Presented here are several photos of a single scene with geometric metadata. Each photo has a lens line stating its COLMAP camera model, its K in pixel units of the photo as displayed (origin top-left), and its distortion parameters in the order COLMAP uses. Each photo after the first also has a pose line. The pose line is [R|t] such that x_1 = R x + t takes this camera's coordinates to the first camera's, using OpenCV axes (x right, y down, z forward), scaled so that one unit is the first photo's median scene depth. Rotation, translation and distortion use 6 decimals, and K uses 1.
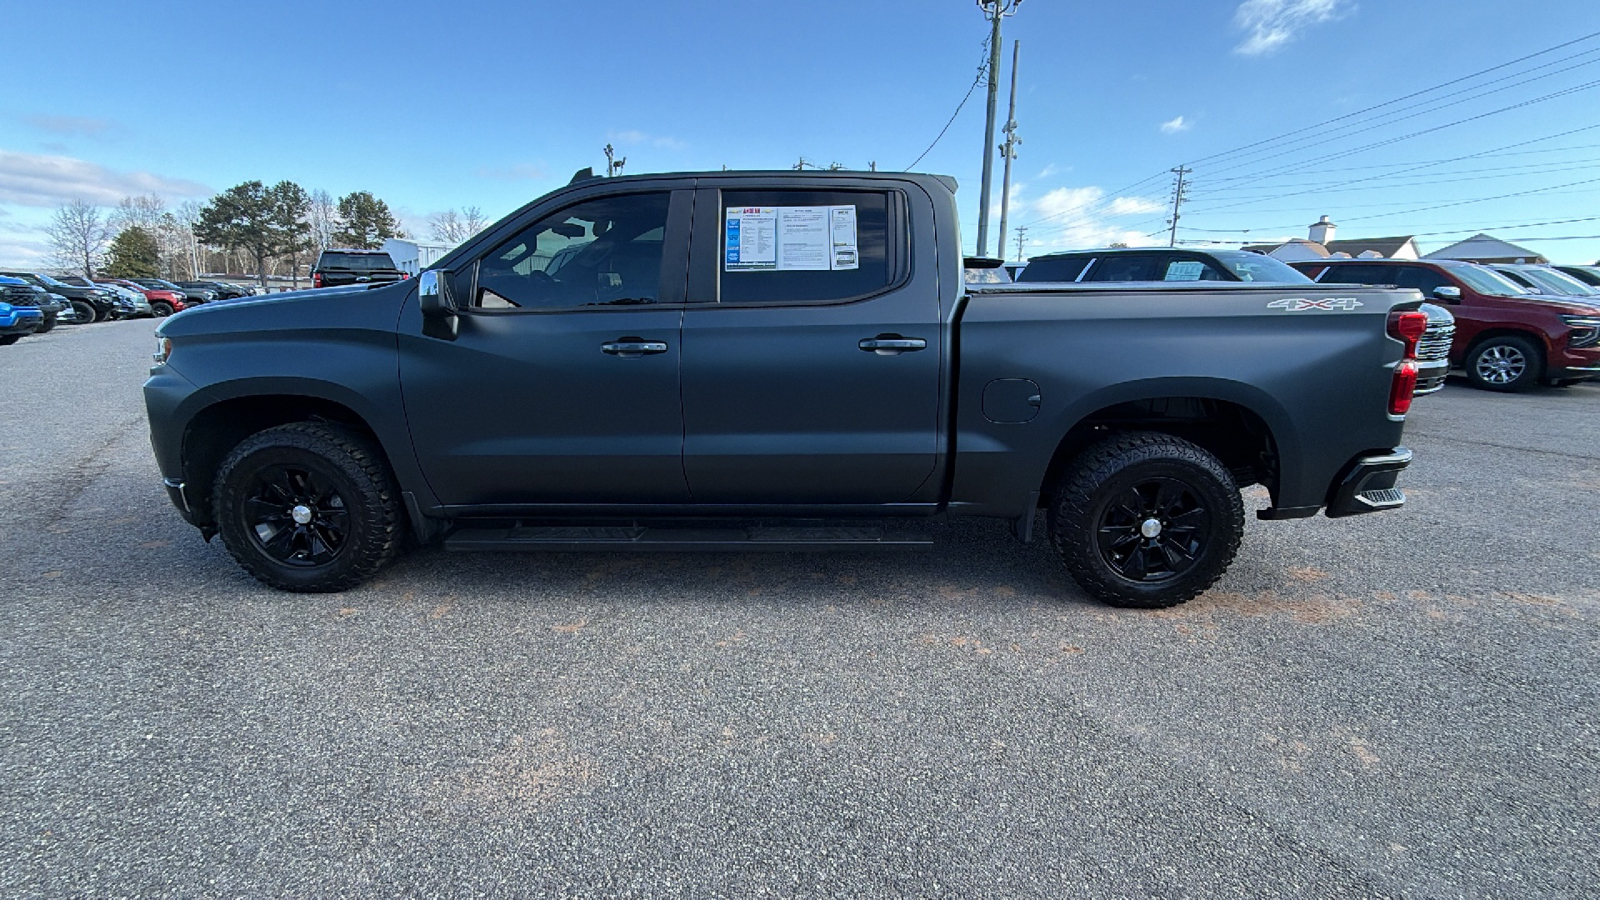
lens RADIAL K [[730.2, 0, 800.0], [0, 730.2, 450.0], [0, 0, 1]] dist [-0.000748, -0.000720]
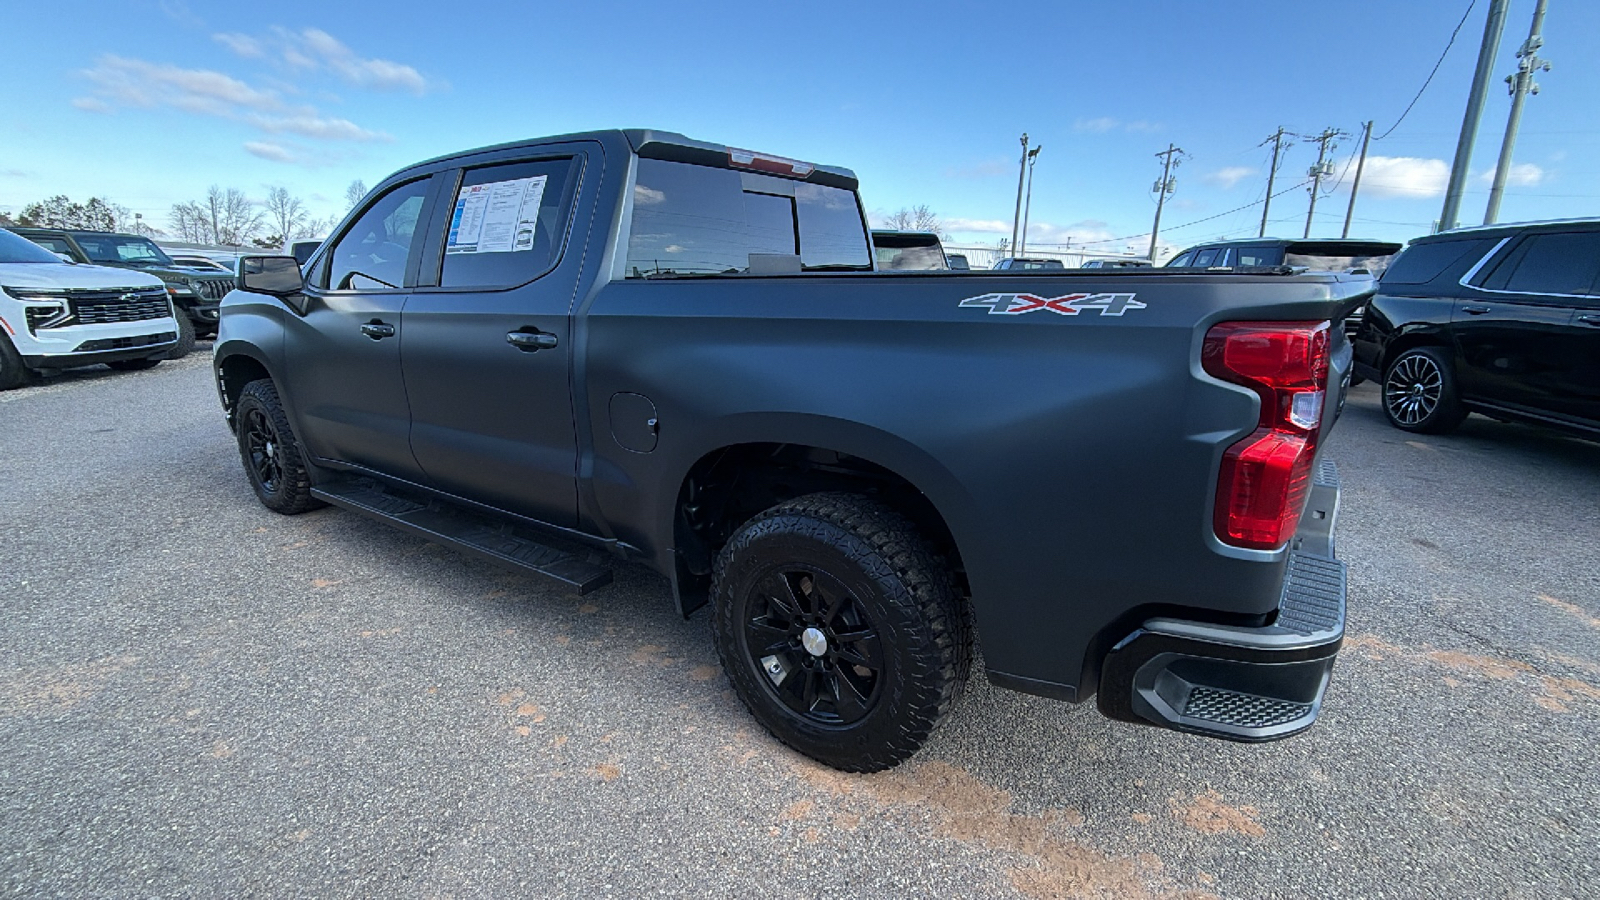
lens RADIAL K [[730.2, 0, 800.0], [0, 730.2, 450.0], [0, 0, 1]] dist [-0.000748, -0.000720]
pose [[0.830087, 0.133293, -0.541469, 0.821021], [-0.129562, 0.990540, 0.045219, -0.093030], [0.542374, 0.032619, 0.839504, 0.450245]]
